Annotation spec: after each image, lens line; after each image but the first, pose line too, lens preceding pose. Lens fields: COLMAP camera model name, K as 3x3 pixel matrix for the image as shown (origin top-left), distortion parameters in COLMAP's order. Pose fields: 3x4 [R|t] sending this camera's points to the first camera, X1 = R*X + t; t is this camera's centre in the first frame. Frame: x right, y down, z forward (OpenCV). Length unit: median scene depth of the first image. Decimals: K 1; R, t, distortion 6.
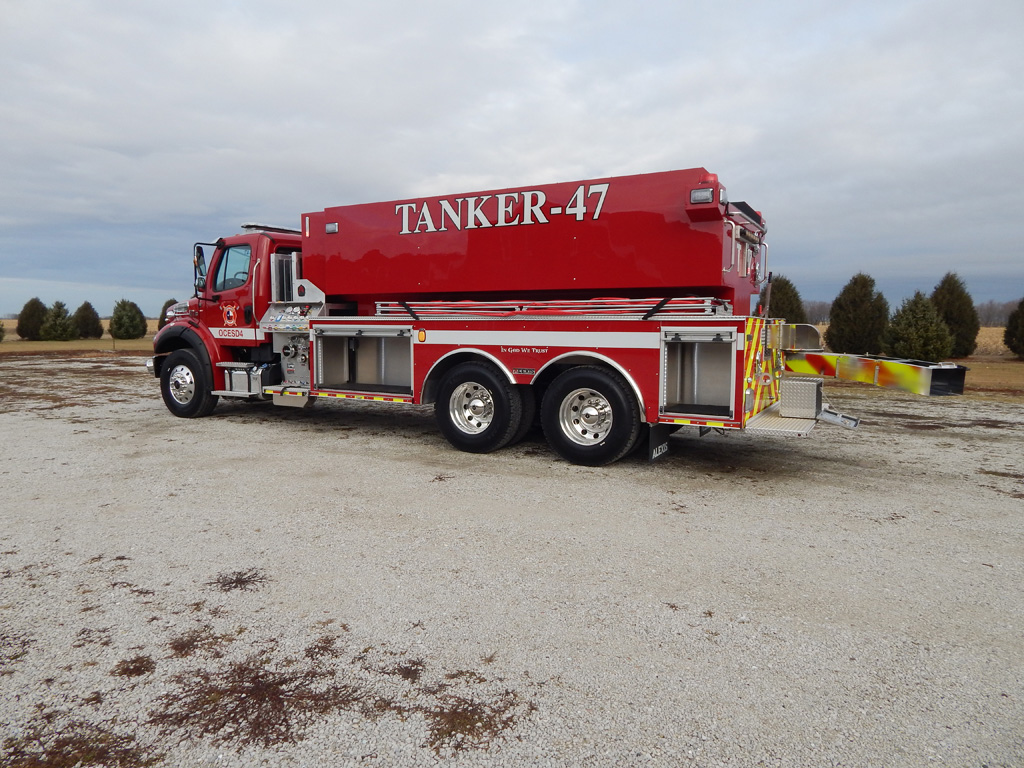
lens RADIAL K [[679.2, 0, 511.9], [0, 679.2, 383.5], [0, 0, 1]] dist [0.004221, -0.006334]
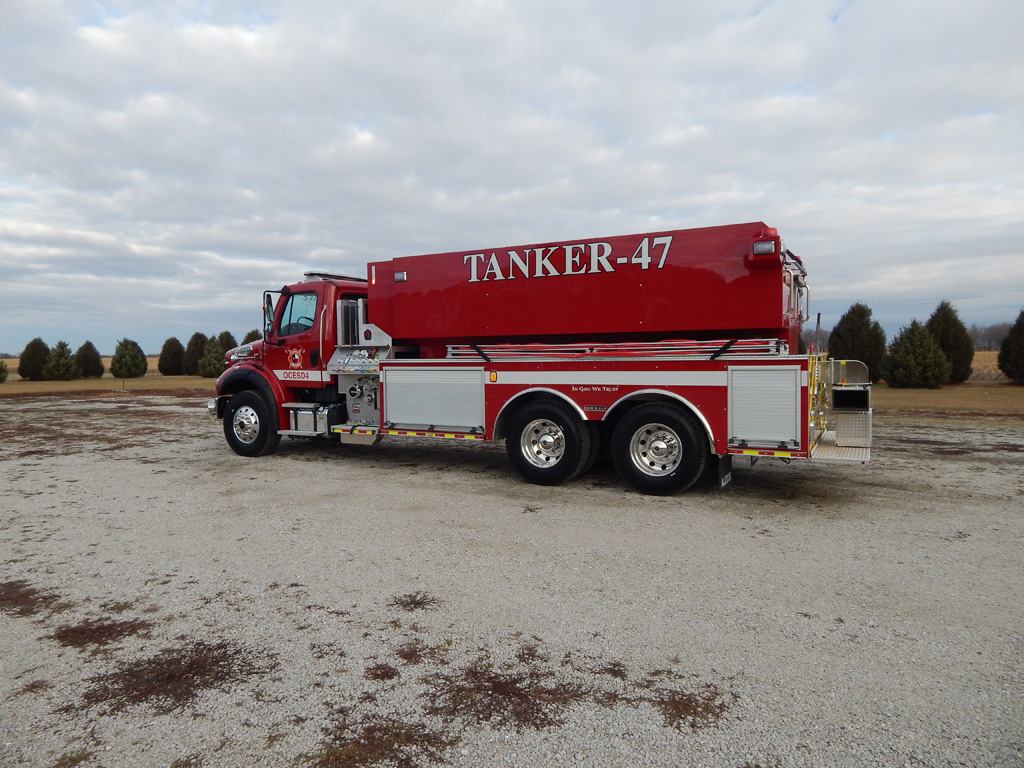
lens RADIAL K [[679.2, 0, 510.4], [0, 679.2, 388.8], [0, 0, 1]] dist [0.004221, -0.006334]
pose [[0.999756, -0.016648, 0.014504, -0.125067], [0.017183, 0.999146, -0.037573, -0.010035], [-0.013866, 0.037813, 0.999189, -0.073769]]
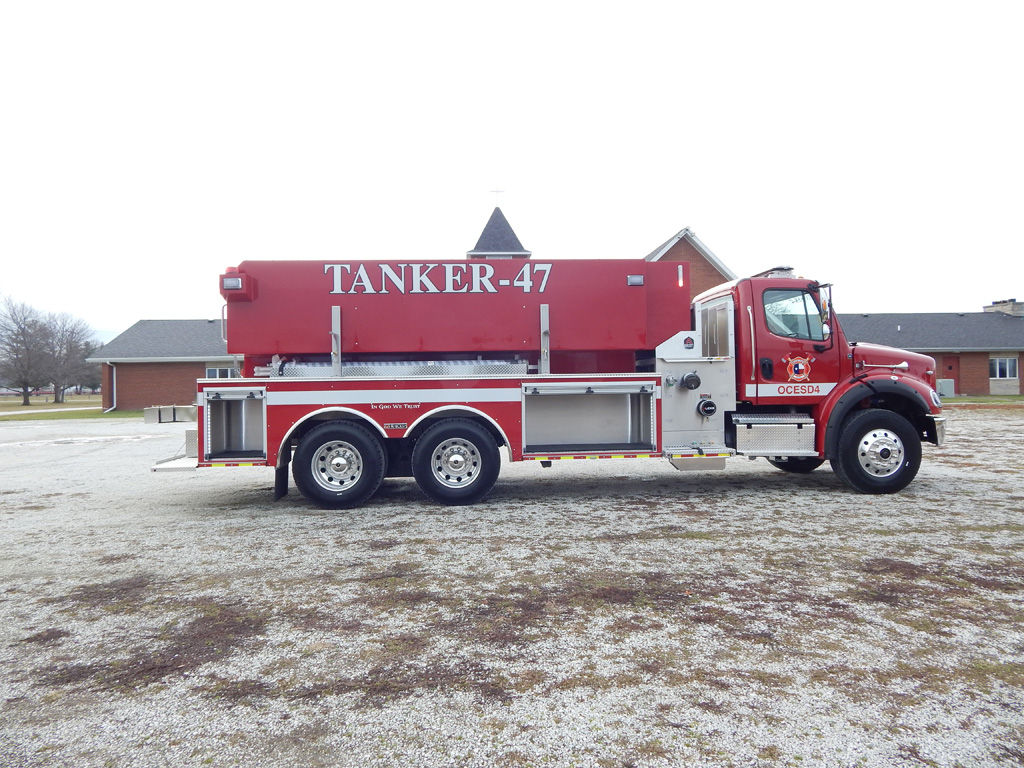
lens RADIAL K [[679.2, 0, 509.5], [0, 679.2, 380.2], [0, 0, 1]] dist [0.004221, -0.006334]
pose [[0.839489, -0.019749, 0.543018, -0.520360], [0.063368, 0.996079, -0.061737, -0.017372], [-0.539669, 0.086238, 0.837449, 0.044966]]
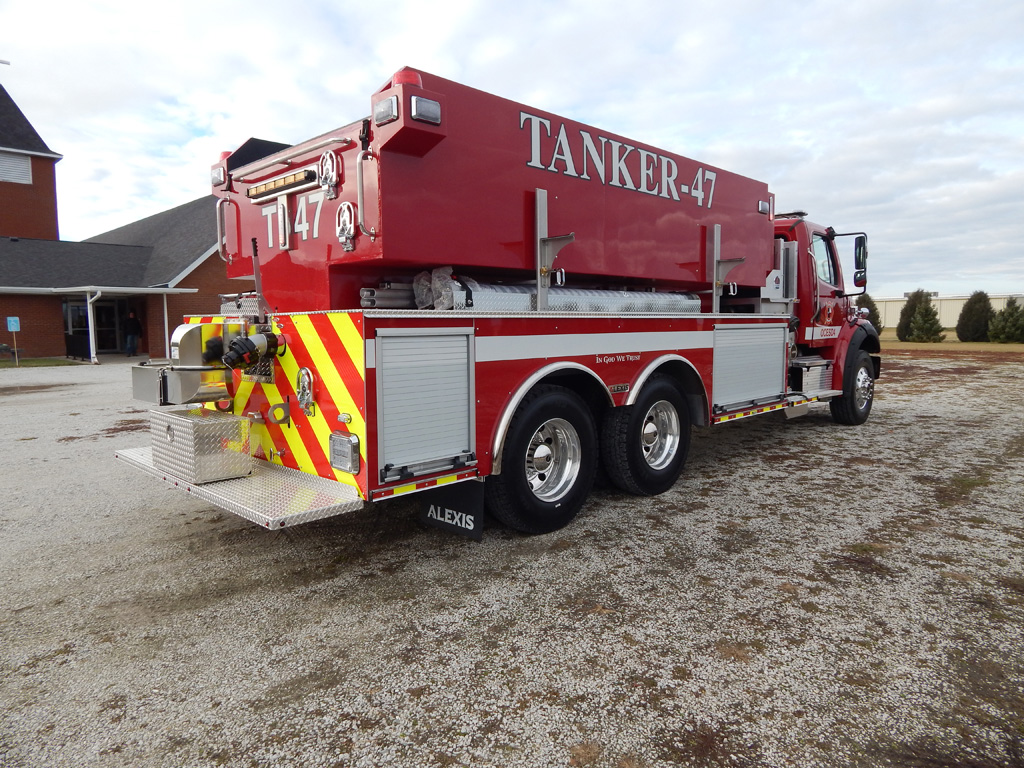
lens RADIAL K [[679.2, 0, 510.7], [0, 679.2, 379.5], [0, 0, 1]] dist [0.004221, -0.006334]
pose [[0.261186, -0.089862, 0.961096, -0.784774], [0.085256, 0.993914, 0.069761, -0.088370], [-0.961516, 0.063719, 0.267258, 0.936007]]
